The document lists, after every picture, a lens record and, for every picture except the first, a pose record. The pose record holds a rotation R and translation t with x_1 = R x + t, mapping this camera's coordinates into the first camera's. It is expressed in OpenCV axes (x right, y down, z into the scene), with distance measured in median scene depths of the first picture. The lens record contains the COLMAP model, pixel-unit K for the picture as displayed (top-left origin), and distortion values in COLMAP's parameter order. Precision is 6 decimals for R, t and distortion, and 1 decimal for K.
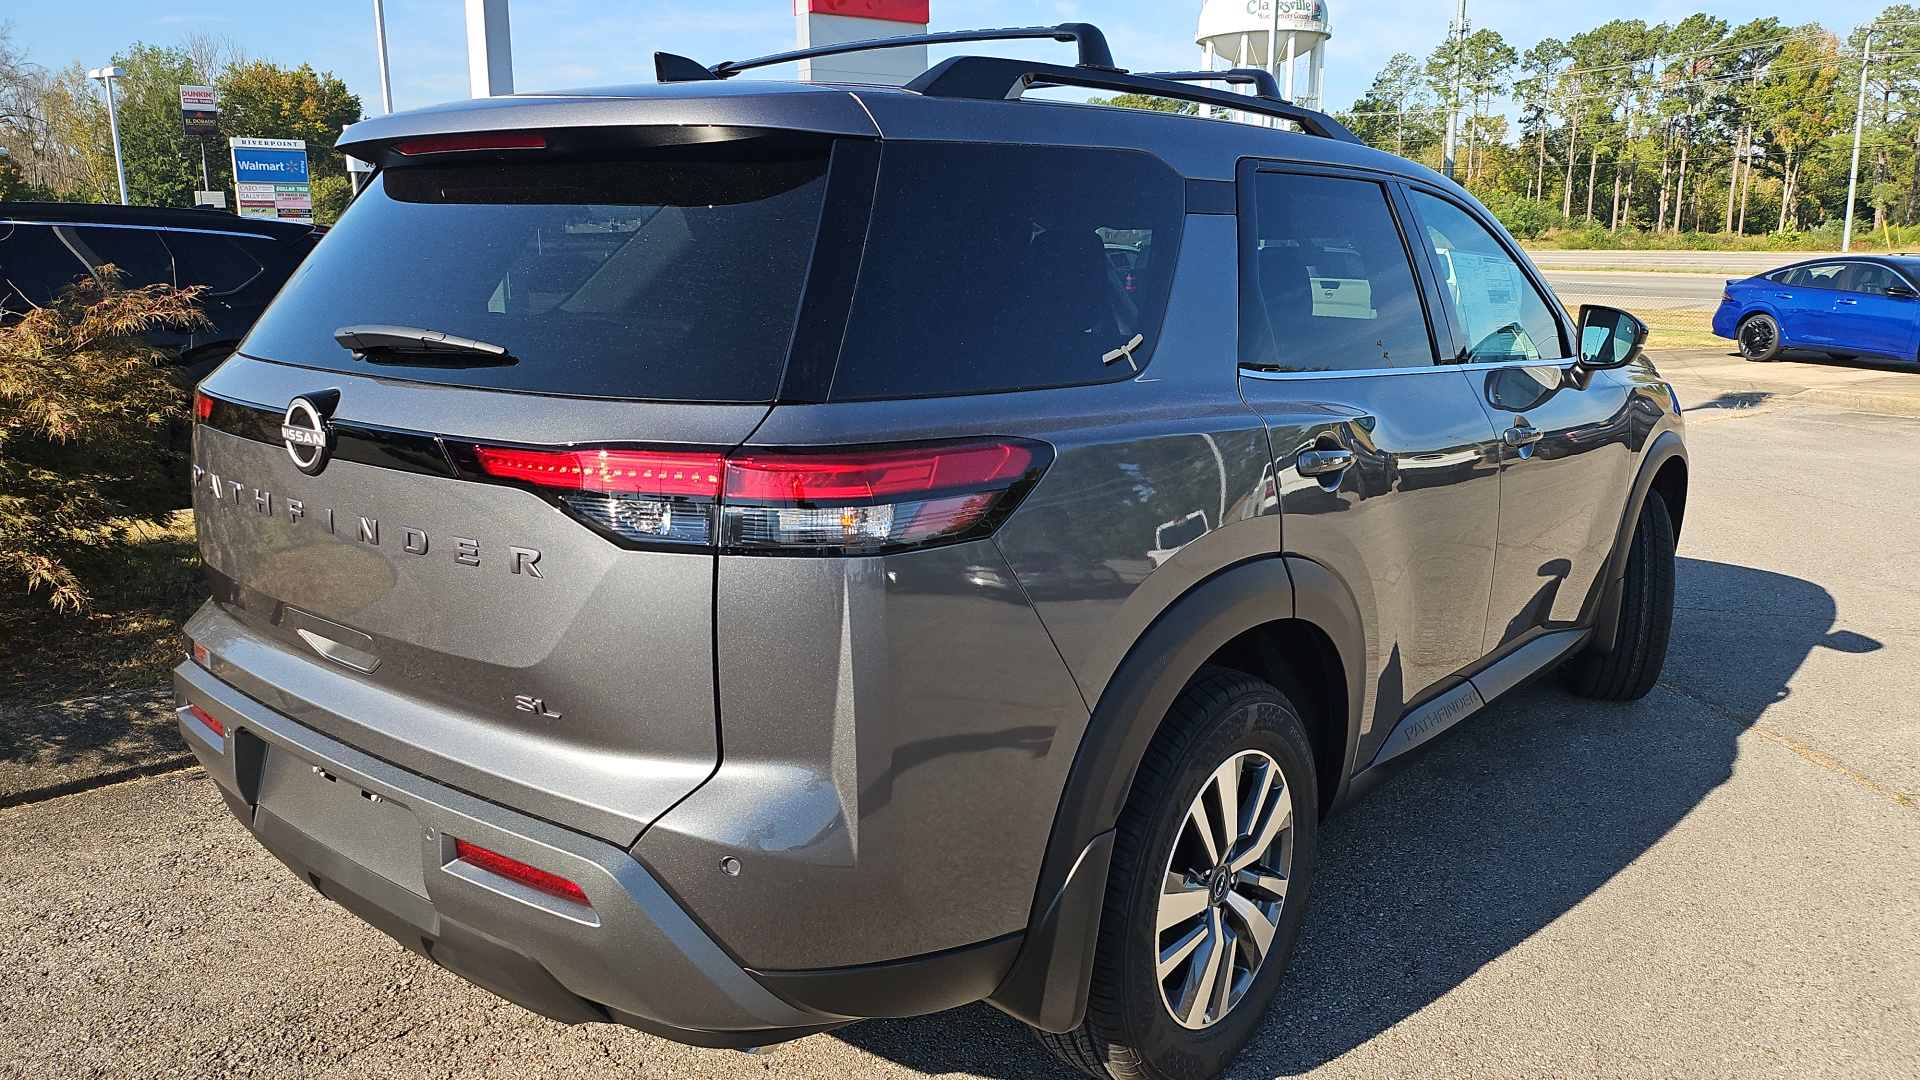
lens RADIAL K [[1344.1, 0, 976.4], [0, 1344.1, 505.8], [0, 0, 1]] dist [0.026897, -0.005653]
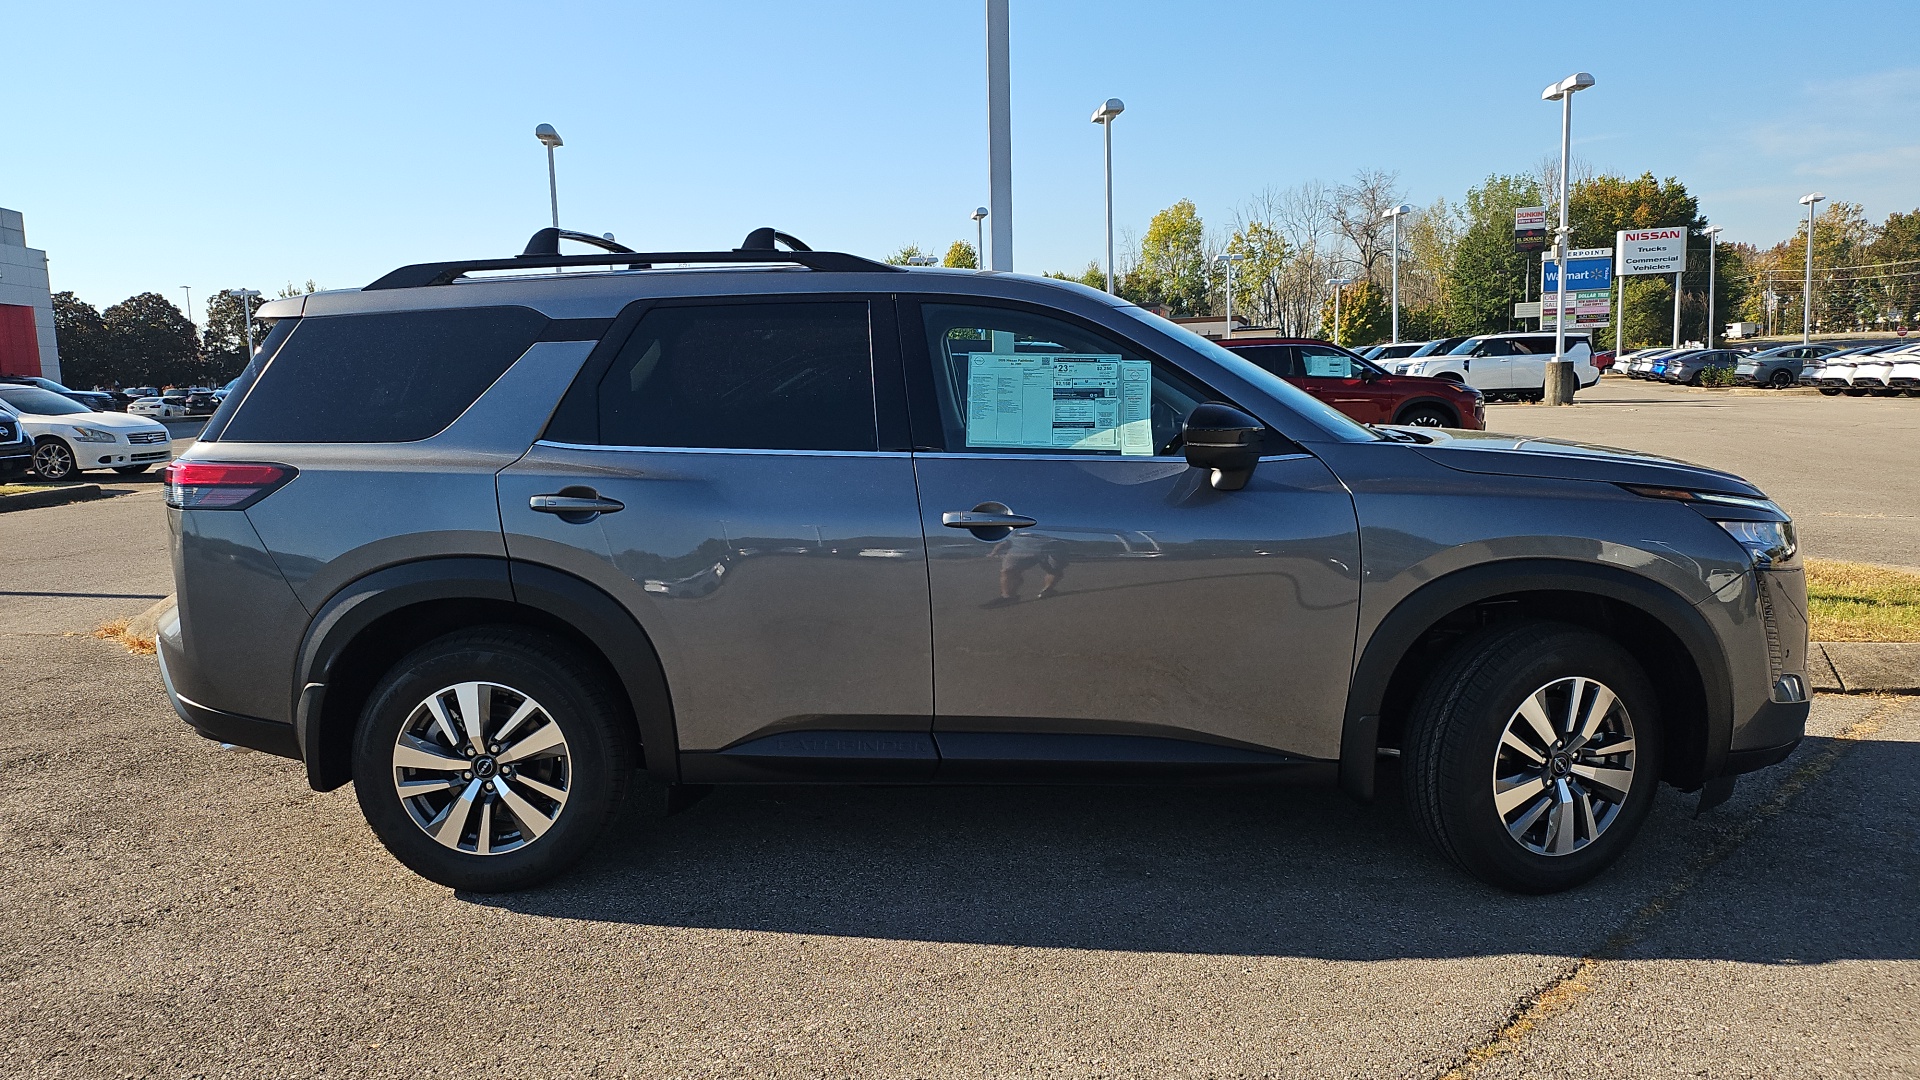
lens RADIAL K [[1344.1, 0, 976.4], [0, 1344.1, 505.8], [0, 0, 1]] dist [0.026897, -0.005653]
pose [[0.615577, 0.063026, -0.785552, 0.899784], [-0.120693, 0.992577, -0.014942, -0.034238], [0.778780, 0.104009, 0.618615, 0.227208]]
